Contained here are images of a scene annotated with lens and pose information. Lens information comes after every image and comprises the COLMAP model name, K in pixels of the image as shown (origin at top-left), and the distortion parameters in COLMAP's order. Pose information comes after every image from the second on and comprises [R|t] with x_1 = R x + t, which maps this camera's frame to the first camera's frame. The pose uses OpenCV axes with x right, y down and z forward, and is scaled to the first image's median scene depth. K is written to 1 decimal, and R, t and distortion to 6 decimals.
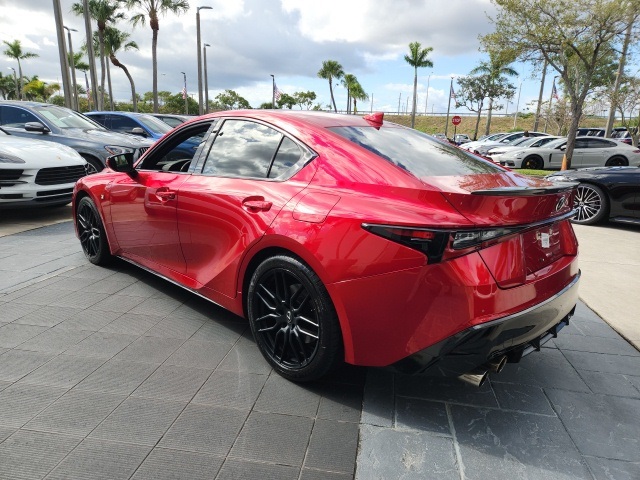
lens RADIAL K [[428.5, 0, 325.1], [0, 428.5, 238.8], [0, 0, 1]] dist [0.074557, -0.065980]
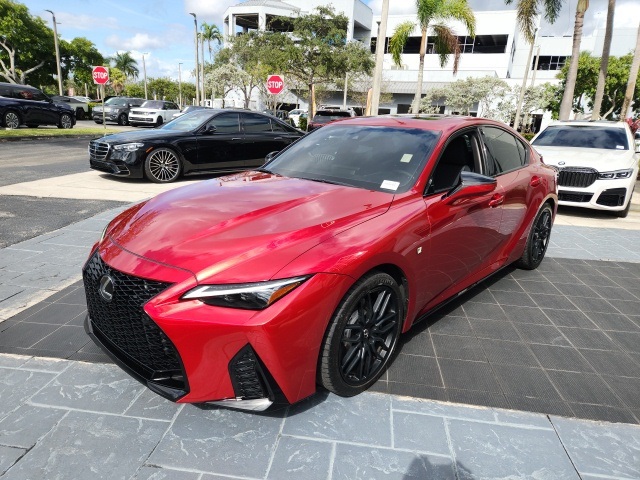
lens RADIAL K [[425.2, 0, 319.0], [0, 425.2, 239.9], [0, 0, 1]] dist [0.064217, -0.055891]
pose [[-0.036716, -0.313833, 0.948768, -0.151193], [0.180647, 0.931683, 0.315172, -0.046928], [-0.982863, 0.182963, 0.022486, 0.154676]]
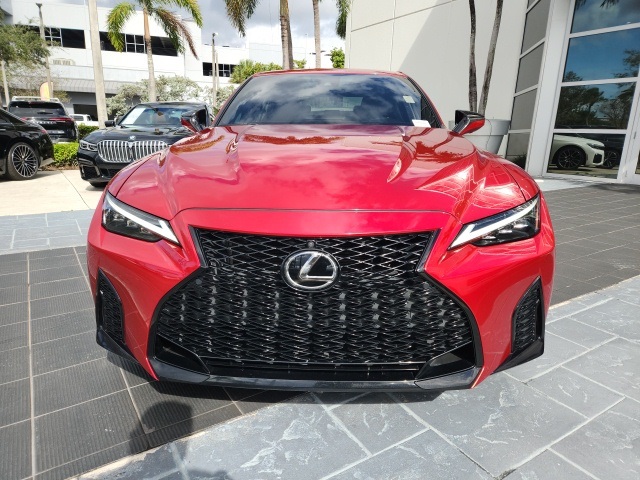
lens RADIAL K [[433.6, 0, 319.3], [0, 433.6, 226.8], [0, 0, 1]] dist [0.037761, -0.001861]
pose [[-0.672501, -0.205125, 0.711102, -0.114138], [0.128467, 0.913884, 0.385113, -0.045098], [-0.728861, 0.350342, -0.588236, 0.220926]]
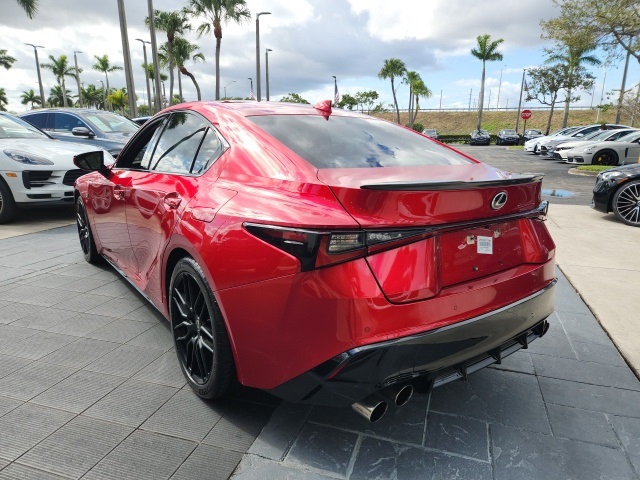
lens RADIAL K [[428.5, 0, 325.1], [0, 428.5, 238.8], [0, 0, 1]] dist [0.074557, -0.065980]
pose [[0.988395, 0.011649, -0.151461, 0.025695], [-0.011946, 0.999928, -0.001047, -0.000274], [0.151438, 0.002844, 0.988463, 0.011359]]
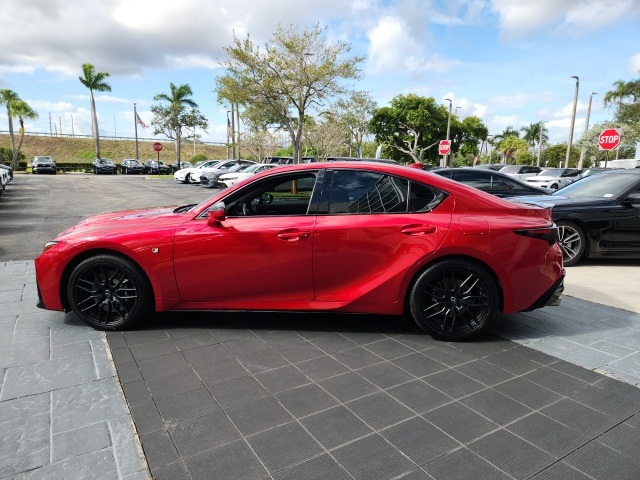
lens RADIAL K [[433.6, 0, 319.3], [0, 433.6, 226.8], [0, 0, 1]] dist [0.037761, -0.001861]
pose [[0.755987, -0.108722, 0.645495, -0.115229], [0.159995, 0.986891, -0.021157, -0.009903], [-0.634733, 0.119270, 0.763471, 0.007208]]
